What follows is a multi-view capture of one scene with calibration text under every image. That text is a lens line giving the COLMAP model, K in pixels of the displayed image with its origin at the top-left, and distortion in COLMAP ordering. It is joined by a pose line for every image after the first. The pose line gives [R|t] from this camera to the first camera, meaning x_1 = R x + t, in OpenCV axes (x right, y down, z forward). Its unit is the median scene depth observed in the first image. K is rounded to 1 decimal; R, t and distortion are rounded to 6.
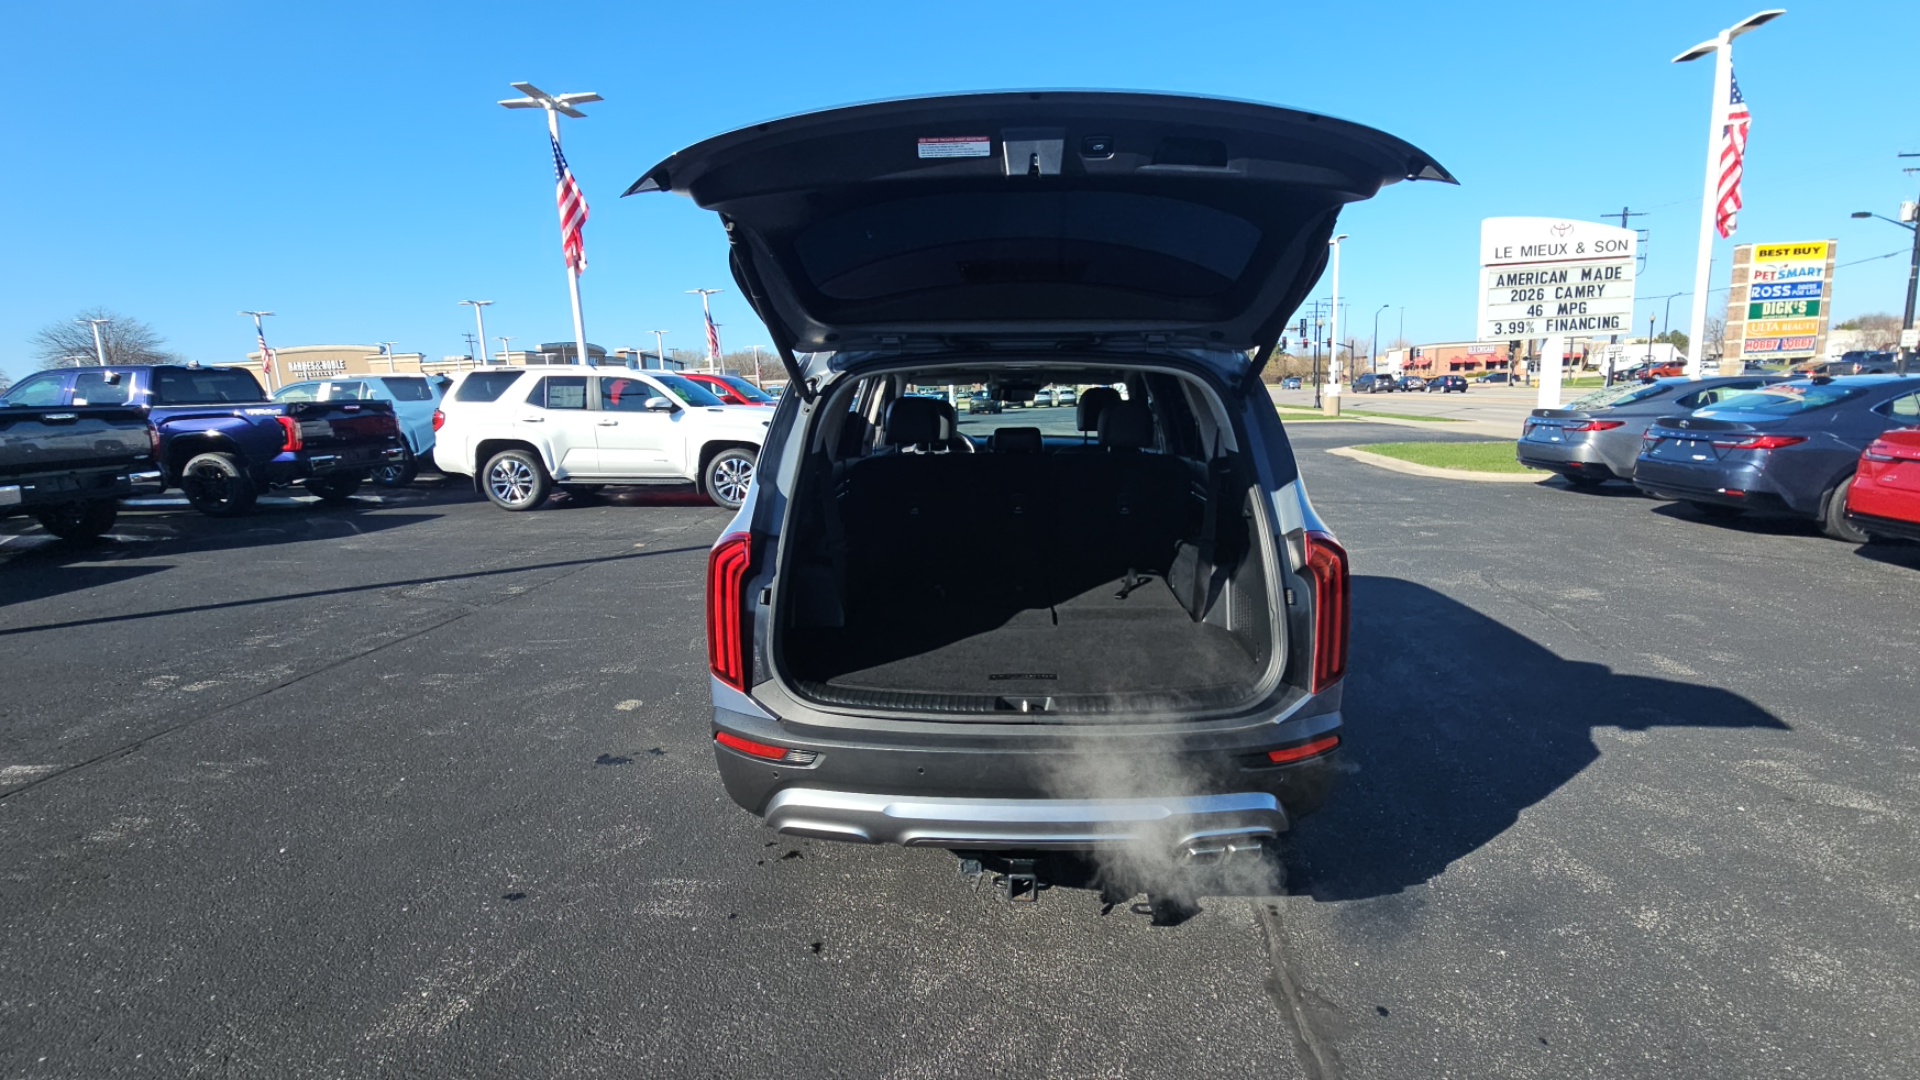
lens RADIAL K [[862.4, 0, 974.7], [0, 862.4, 544.0], [0, 0, 1]] dist [0.003833, -0.002970]
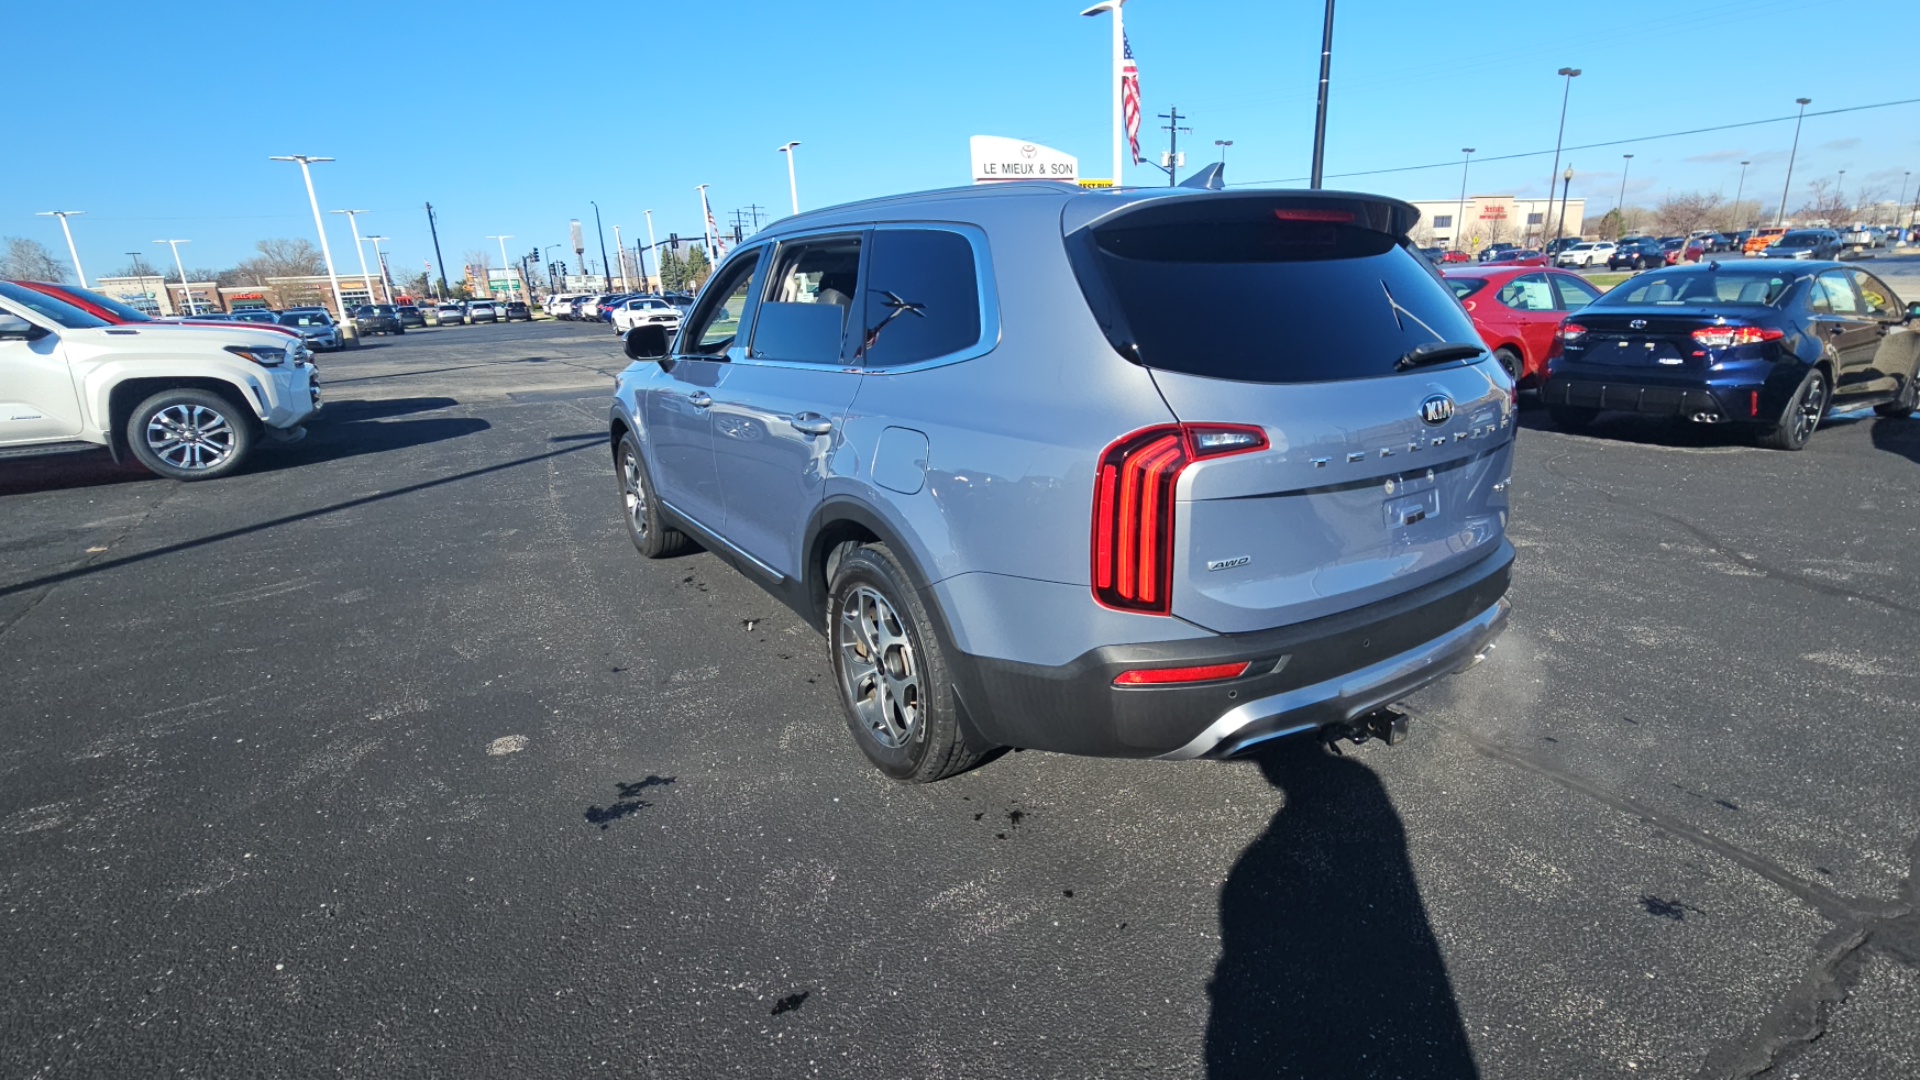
lens RADIAL K [[862.1, 0, 981.3], [0, 862.1, 543.3], [0, 0, 1]] dist [0.007725, -0.007026]
pose [[0.801728, -0.176833, 0.570932, -0.180047], [0.121732, 0.983519, 0.133682, -0.006819], [-0.585162, -0.037676, 0.810041, 0.088885]]
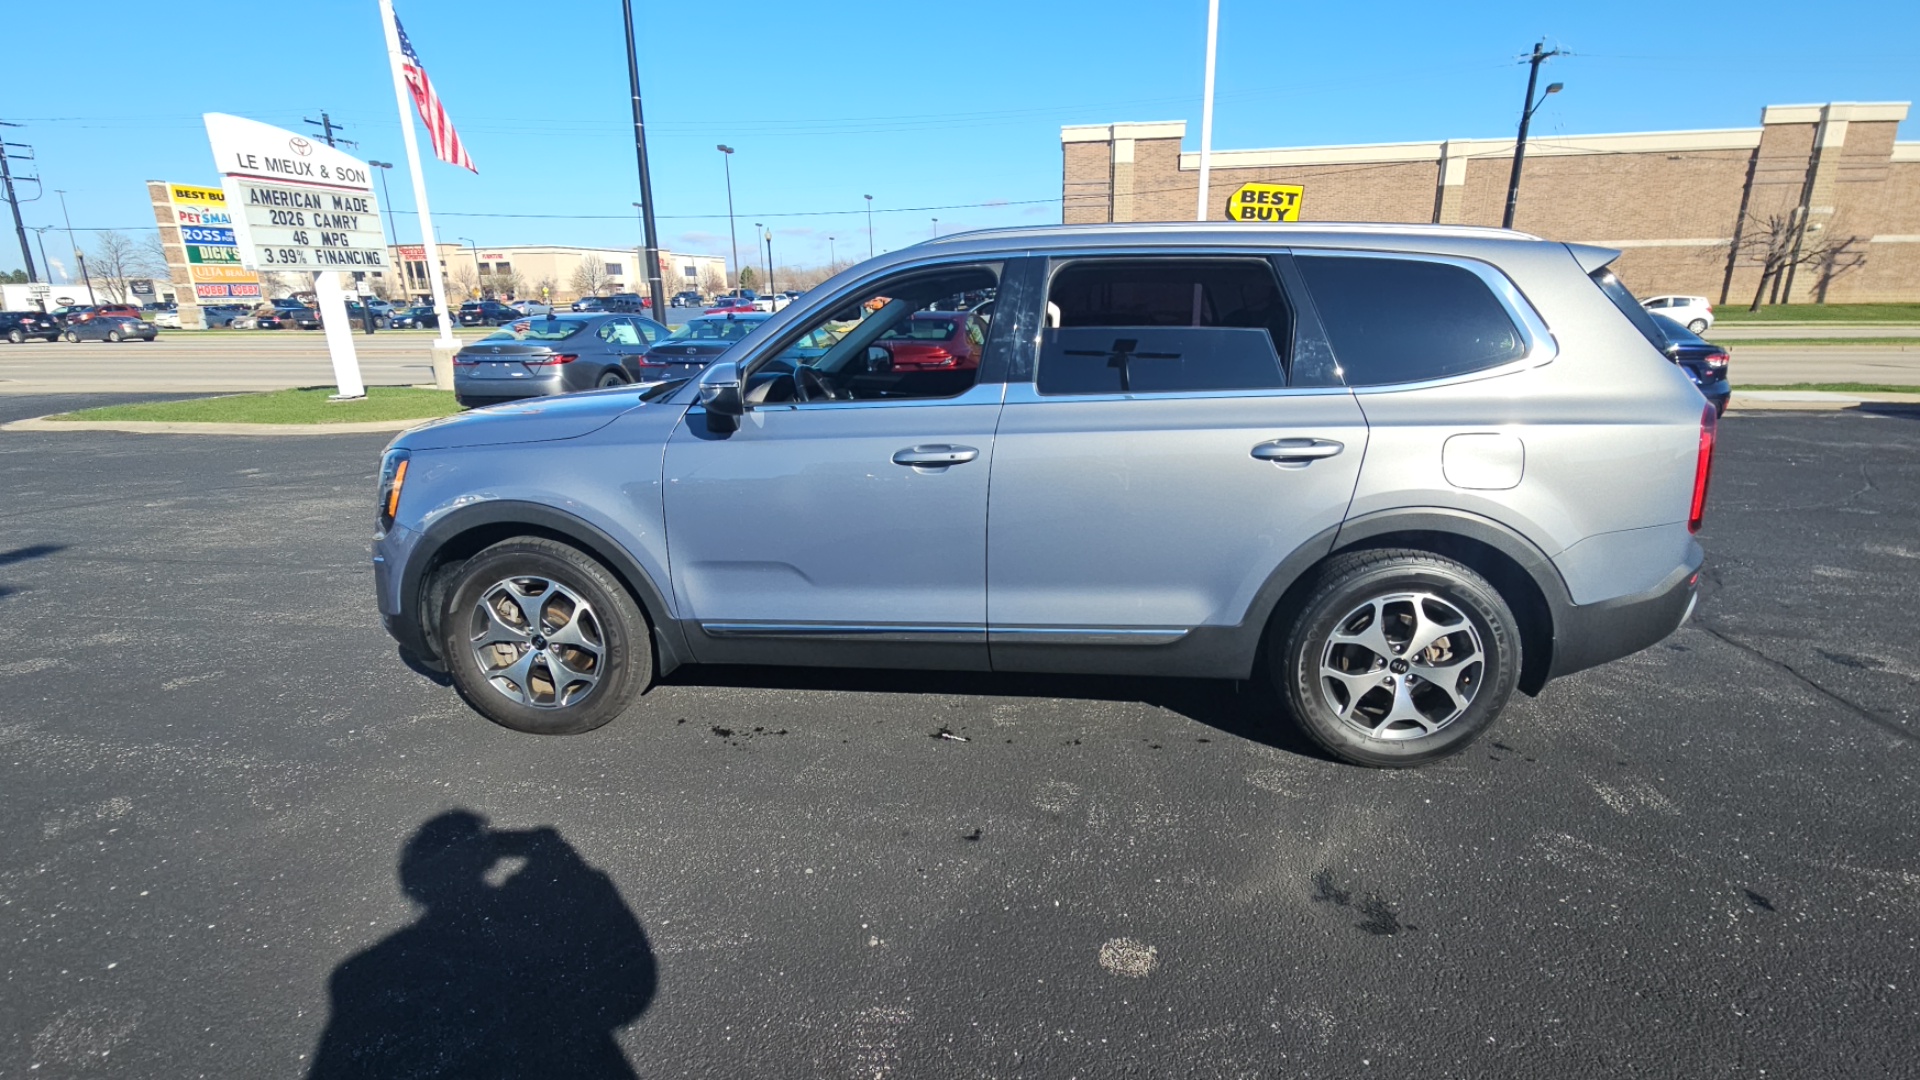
lens RADIAL K [[862.1, 0, 981.3], [0, 862.1, 543.3], [0, 0, 1]] dist [0.007725, -0.007026]
pose [[0.059289, -0.242411, 0.968360, -0.315588], [0.187423, 0.955519, 0.227721, -0.060003], [-0.980488, 0.167991, 0.102086, 0.387324]]
